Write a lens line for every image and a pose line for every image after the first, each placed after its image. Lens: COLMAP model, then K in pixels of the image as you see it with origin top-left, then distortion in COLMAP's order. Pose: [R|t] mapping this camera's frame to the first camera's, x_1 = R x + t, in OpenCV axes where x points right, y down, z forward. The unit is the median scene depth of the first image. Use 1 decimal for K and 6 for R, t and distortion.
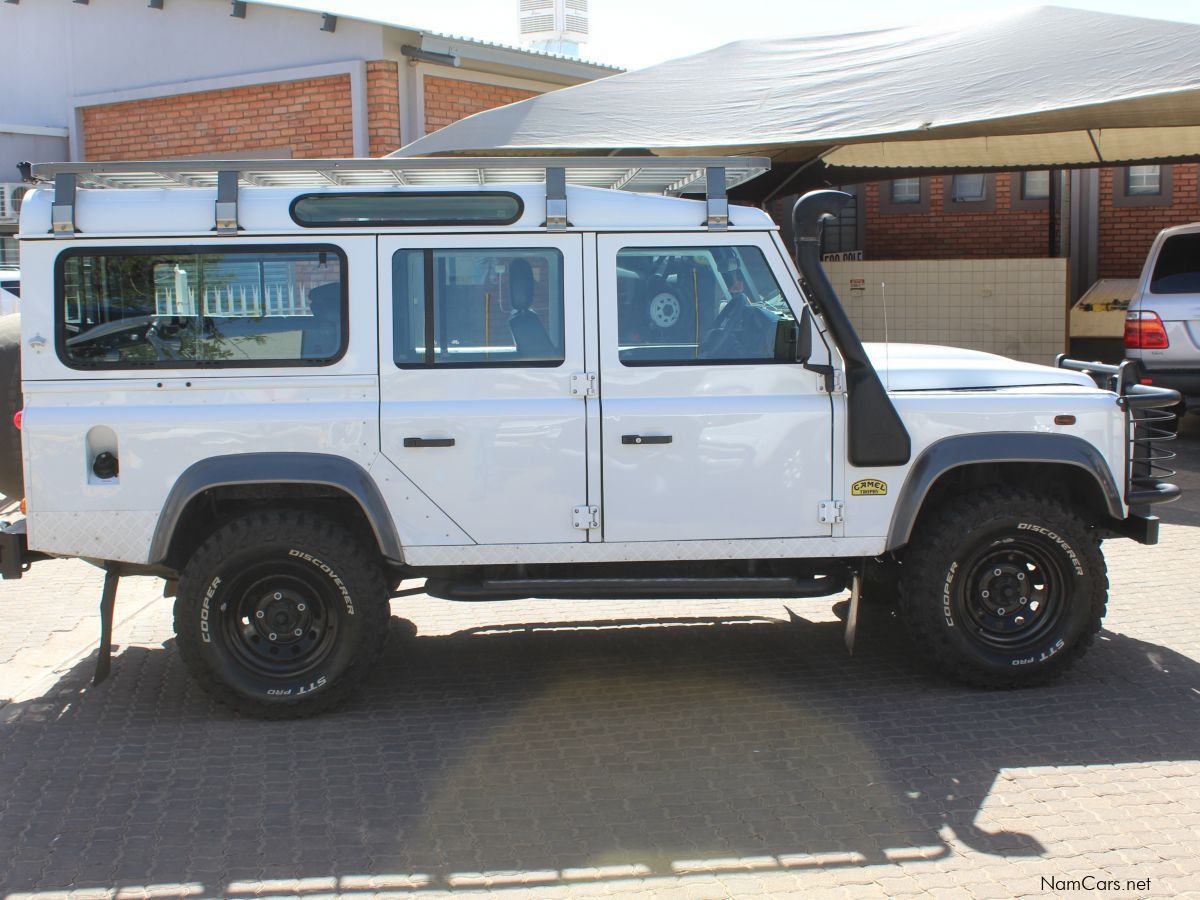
lens RADIAL K [[1442.9, 0, 600.0], [0, 1442.9, 450.0], [0, 0, 1]] dist [-0.098274, 0.049720]
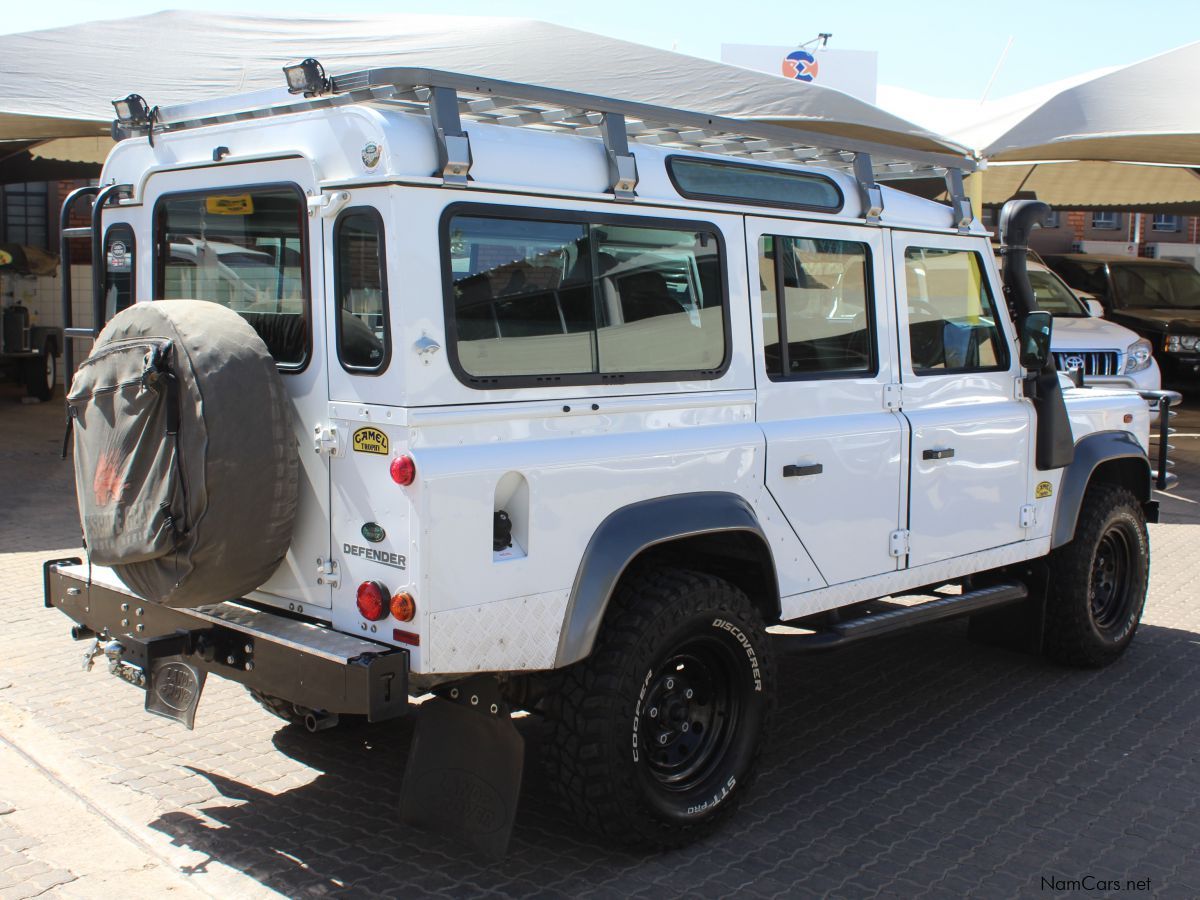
lens RADIAL K [[1442.9, 0, 600.0], [0, 1442.9, 450.0], [0, 0, 1]] dist [-0.098274, 0.049720]
pose [[0.738968, -0.046931, 0.672104, -0.760877], [0.052628, 0.998544, 0.011862, -0.032513], [-0.671682, 0.026606, 0.740362, 0.464118]]
